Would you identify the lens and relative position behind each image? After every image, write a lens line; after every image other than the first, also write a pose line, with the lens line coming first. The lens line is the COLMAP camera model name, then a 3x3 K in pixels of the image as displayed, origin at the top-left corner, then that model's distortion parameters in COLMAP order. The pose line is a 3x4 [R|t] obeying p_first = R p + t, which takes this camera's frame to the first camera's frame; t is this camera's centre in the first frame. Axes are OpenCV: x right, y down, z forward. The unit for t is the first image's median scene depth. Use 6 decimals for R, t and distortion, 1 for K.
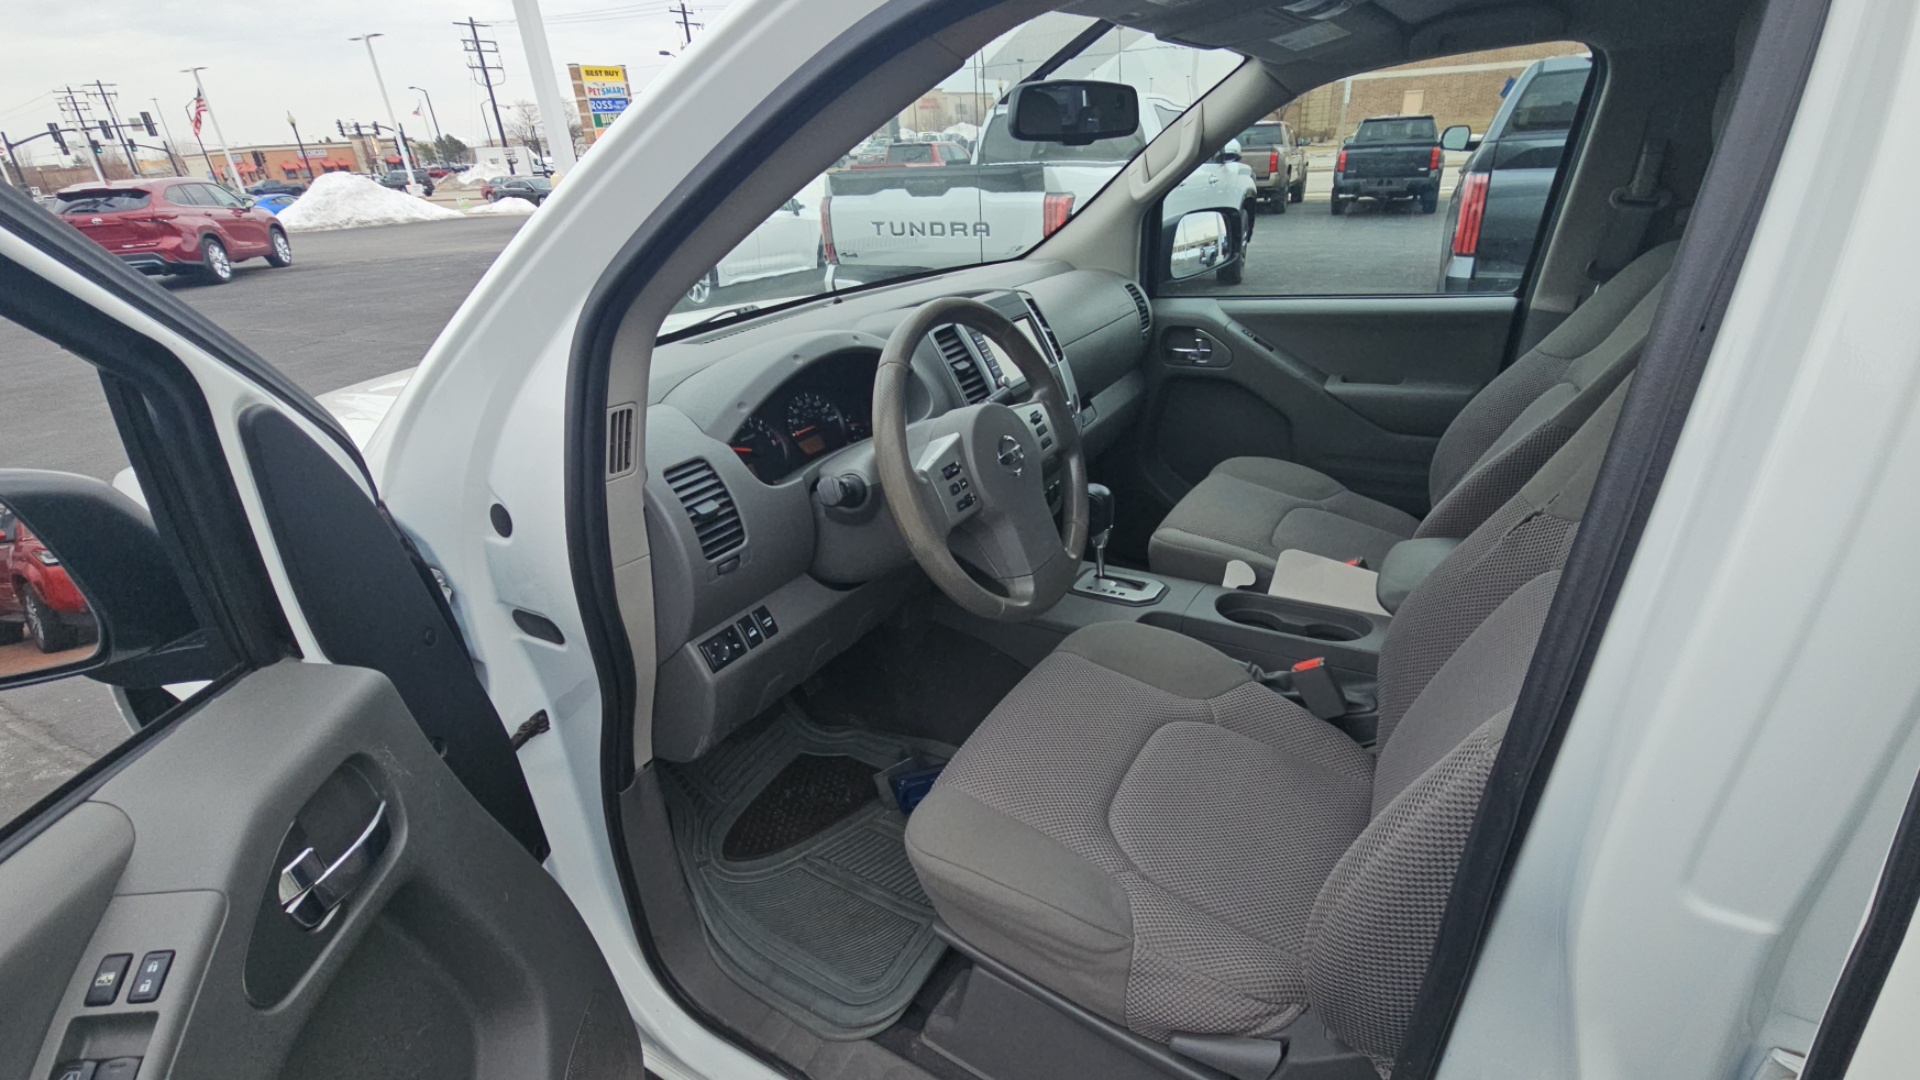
lens RADIAL K [[860.2, 0, 984.7], [0, 860.2, 538.9], [0, 0, 1]] dist [0.019355, -0.014397]
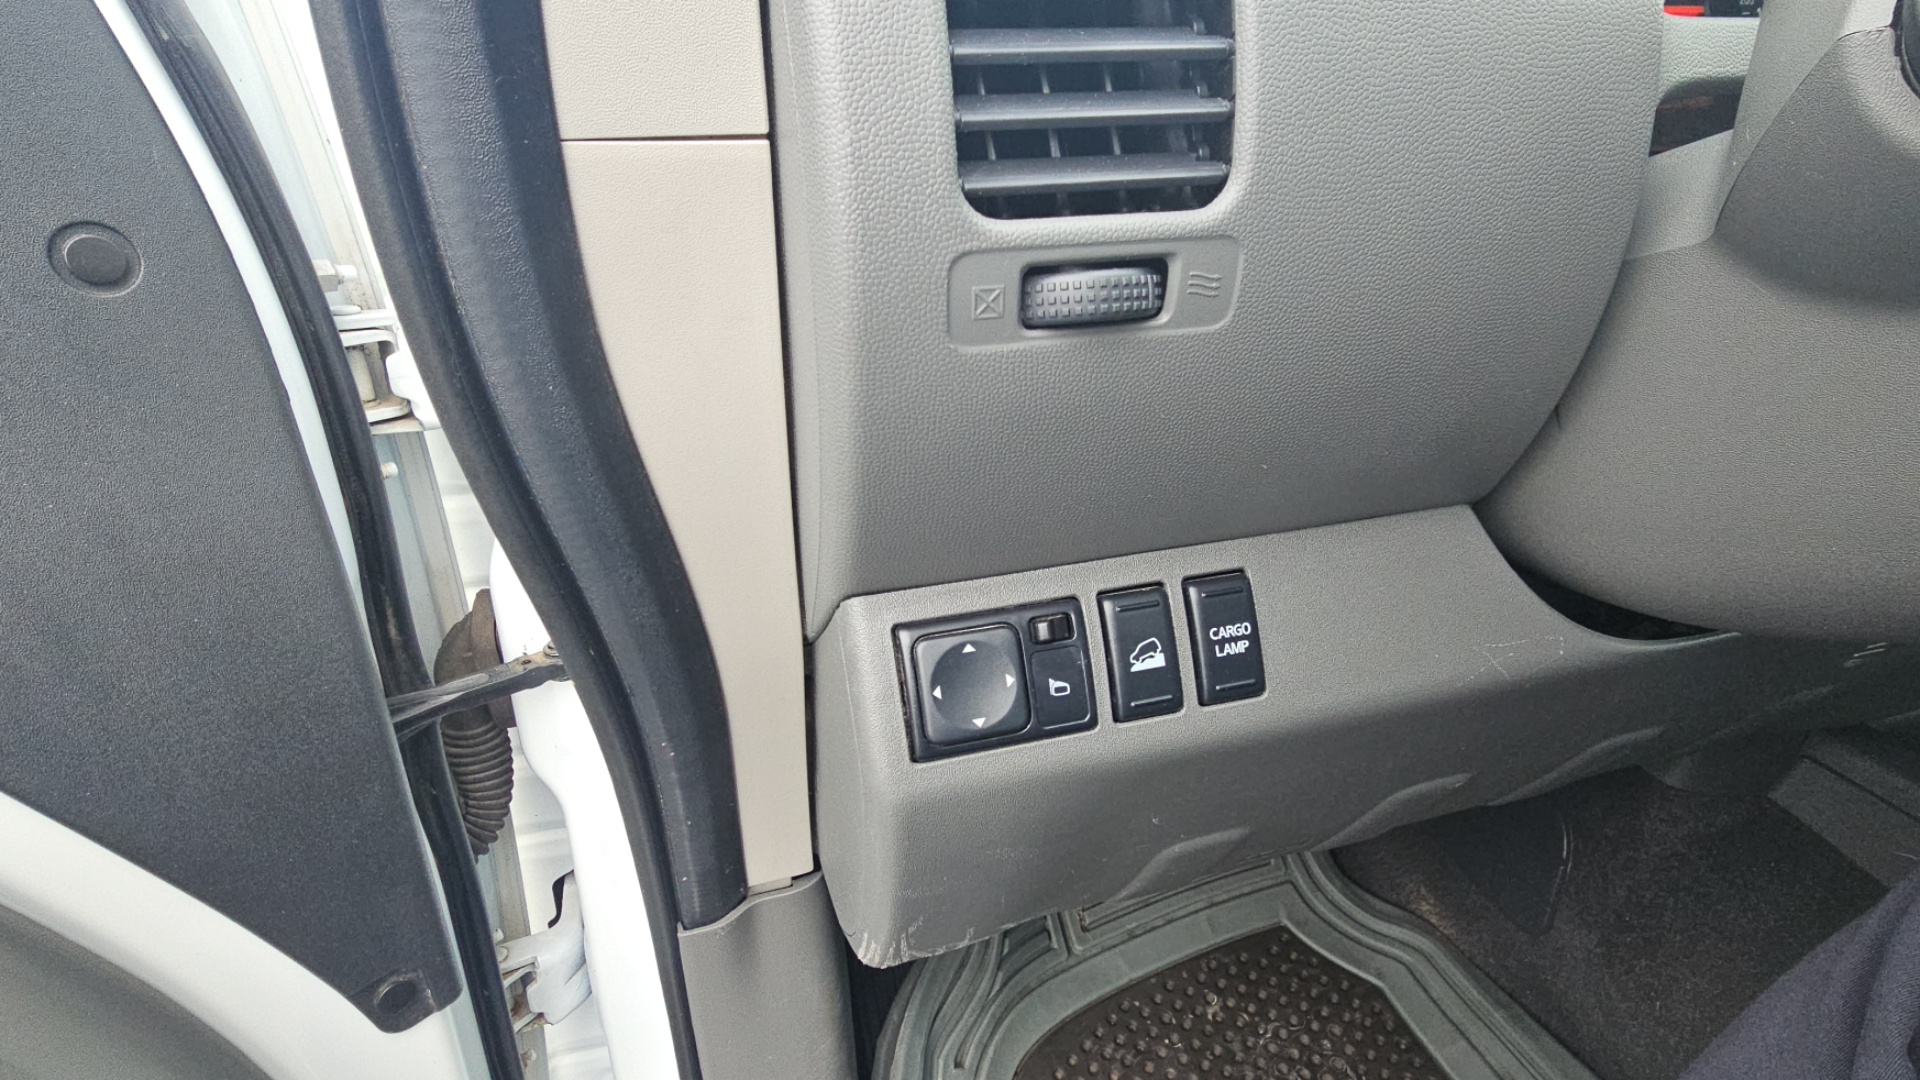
lens RADIAL K [[968.8, 0, 964.6], [0, 968.8, 546.1], [0, 0, 1]] dist [0.006725, -0.004612]
pose [[0.737050, 0.338174, -0.585147, -0.115141], [-0.295545, 0.939912, 0.170935, 0.035277], [0.607792, 0.046950, 0.792707, 0.536767]]
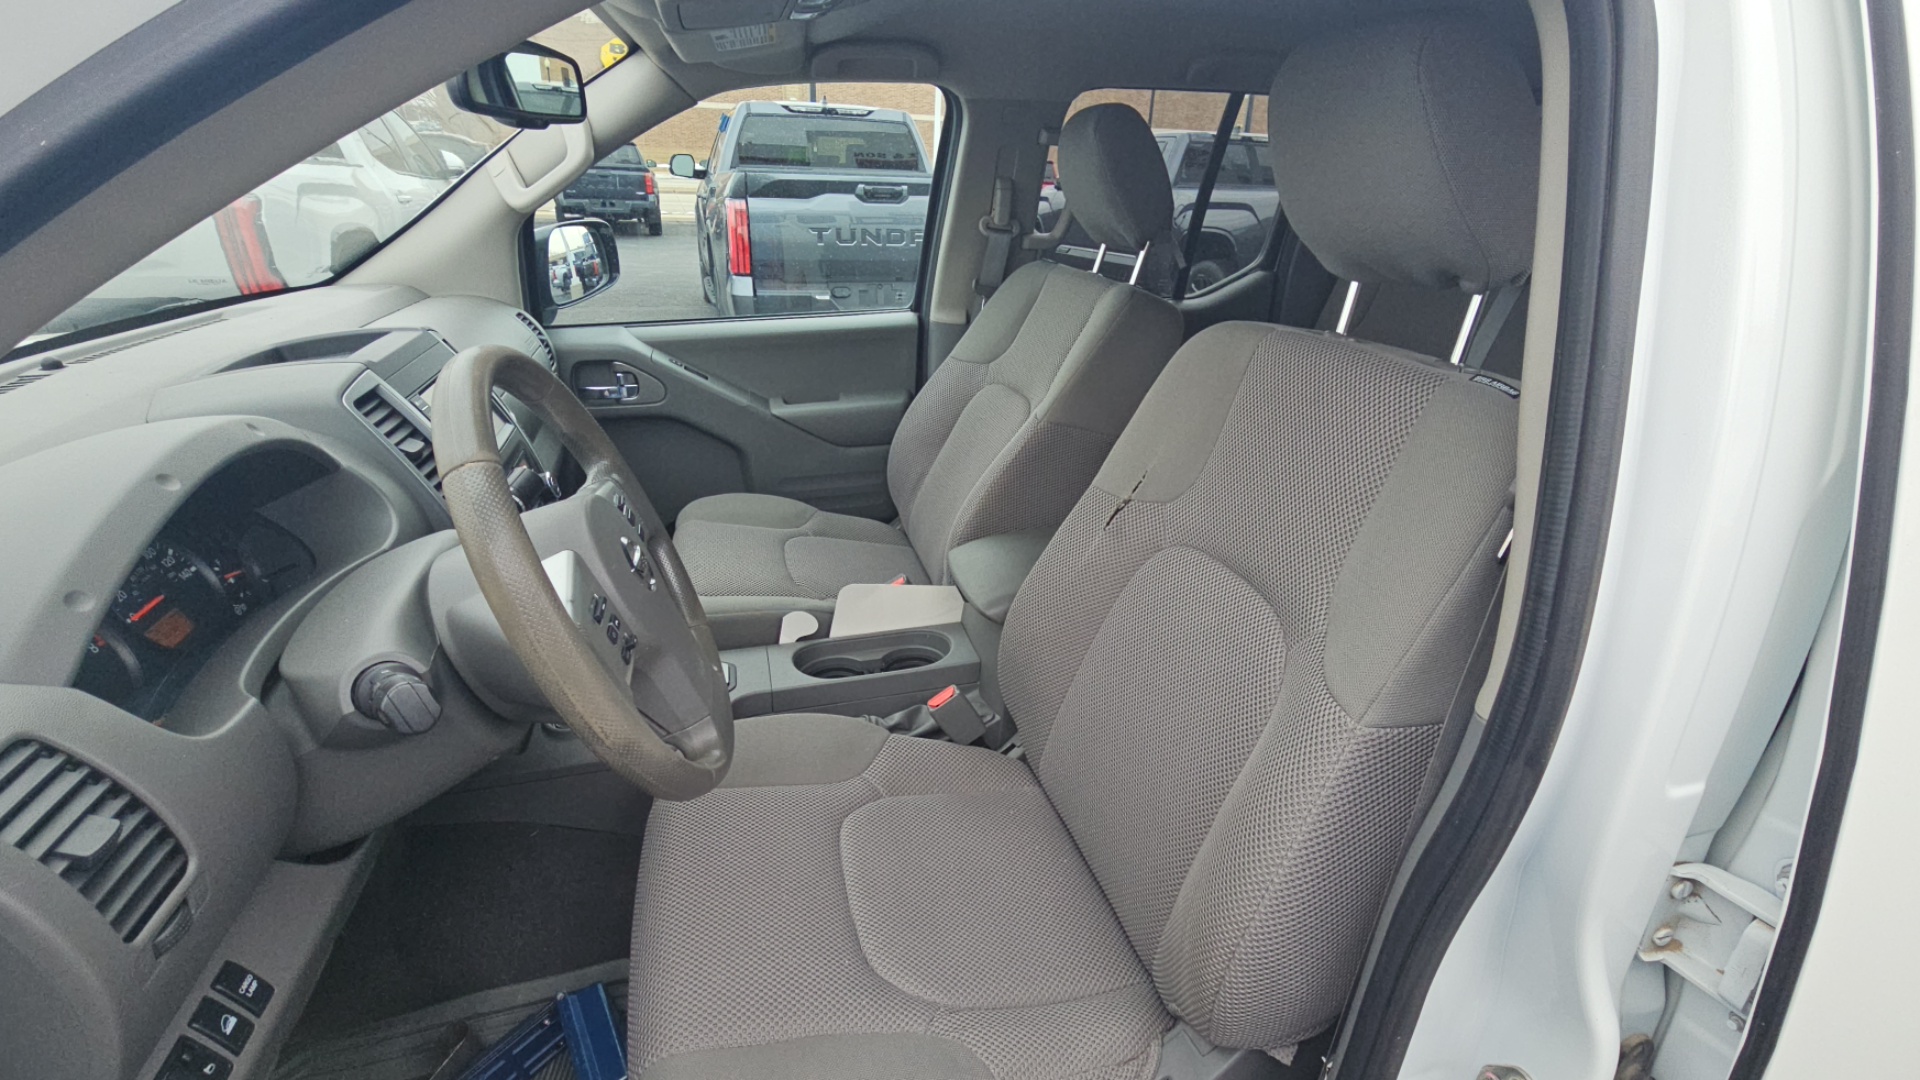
lens RADIAL K [[858.7, 0, 982.7], [0, 858.7, 538.2], [0, 0, 1]] dist [0.005313, -0.001446]
pose [[0.689727, -0.220784, 0.689588, -0.176729], [0.234916, 0.969094, 0.075309, -0.072061], [-0.684902, 0.110053, 0.720276, 0.211567]]
